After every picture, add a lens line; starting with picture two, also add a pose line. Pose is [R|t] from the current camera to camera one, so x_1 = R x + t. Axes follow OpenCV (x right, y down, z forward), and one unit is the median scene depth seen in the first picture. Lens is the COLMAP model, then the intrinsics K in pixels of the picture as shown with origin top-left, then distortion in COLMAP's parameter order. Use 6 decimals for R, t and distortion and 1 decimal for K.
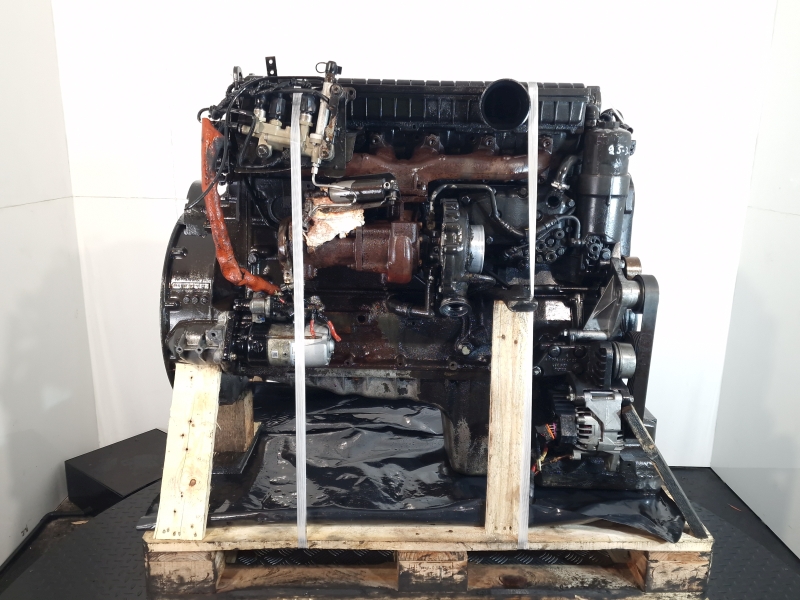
lens RADIAL K [[627.2, 0, 400.0], [0, 627.2, 300.0], [0, 0, 1]] dist [0.037746, -0.003733]
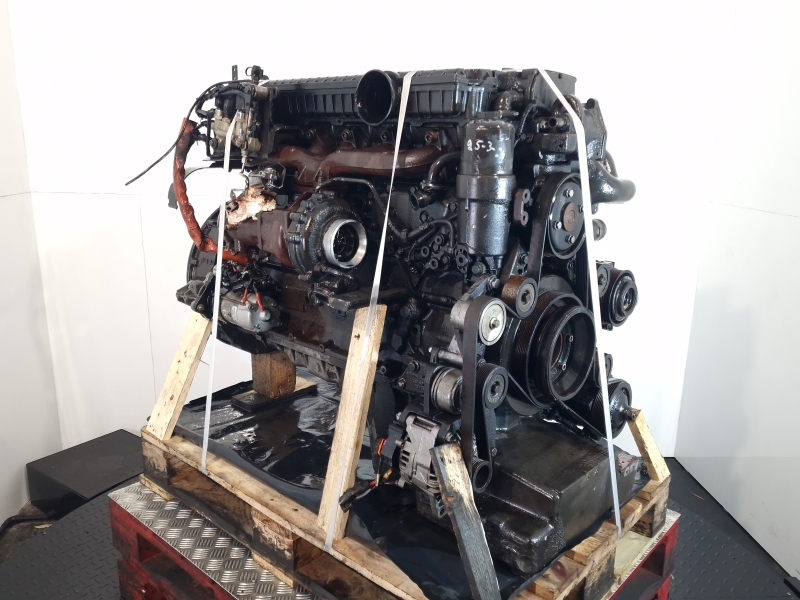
lens RADIAL K [[627.2, 0, 400.0], [0, 627.2, 300.0], [0, 0, 1]] dist [0.037746, -0.003733]
pose [[0.743852, 0.165376, -0.647561, 0.847384], [-0.172153, 0.983619, 0.053448, -0.060574], [0.645793, 0.071723, 0.760137, 0.304521]]
